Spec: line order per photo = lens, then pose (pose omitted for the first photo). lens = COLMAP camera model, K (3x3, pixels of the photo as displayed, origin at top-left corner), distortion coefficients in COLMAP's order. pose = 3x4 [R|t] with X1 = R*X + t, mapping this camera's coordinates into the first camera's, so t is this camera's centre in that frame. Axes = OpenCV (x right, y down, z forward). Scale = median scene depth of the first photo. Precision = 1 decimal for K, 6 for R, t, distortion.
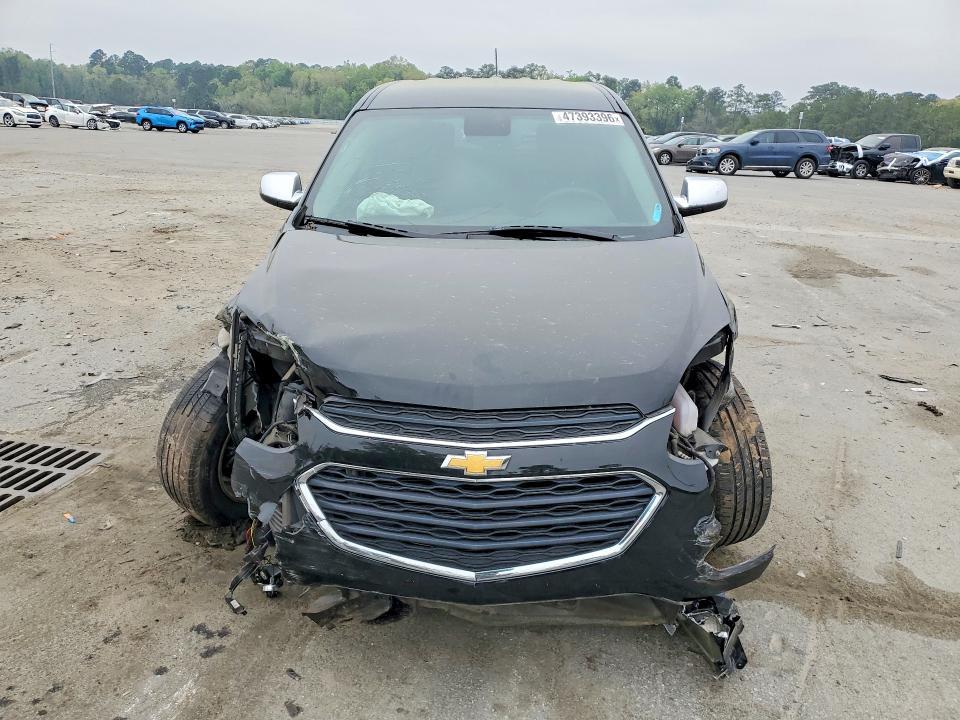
lens RADIAL K [[715.1, 0, 480.0], [0, 715.1, 360.0], [0, 0, 1]] dist [0.005932, -0.027341]
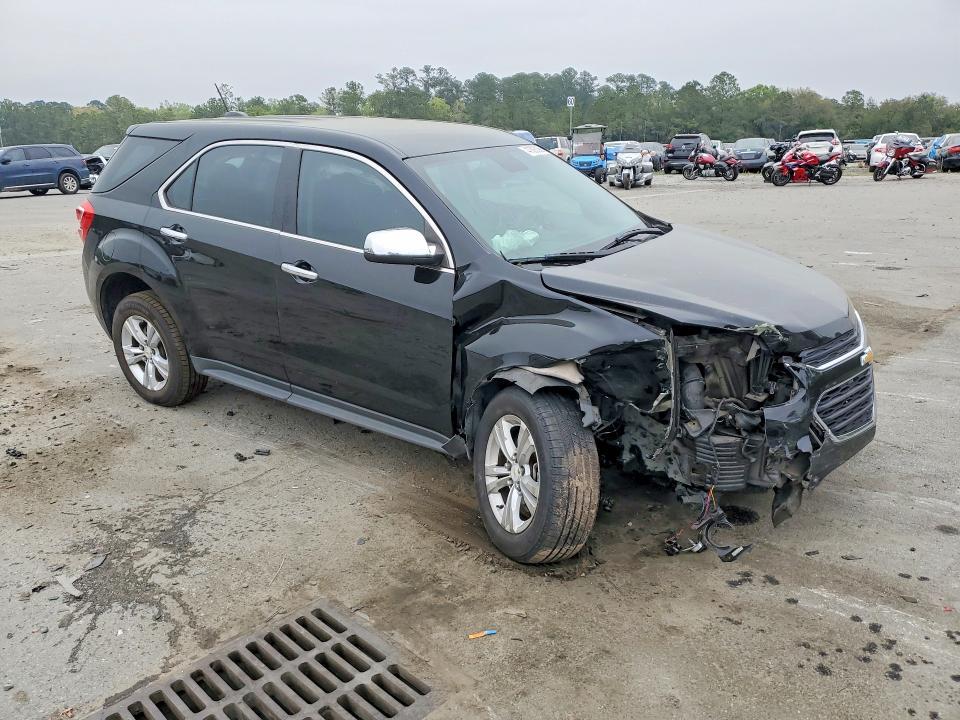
lens RADIAL K [[715.1, 0, 480.0], [0, 715.1, 360.0], [0, 0, 1]] dist [0.005932, -0.027341]
pose [[0.572685, -0.279003, 0.770837, -1.255958], [0.289361, 0.948575, 0.128357, -0.227613], [-0.767009, 0.149542, 0.623967, 0.439648]]
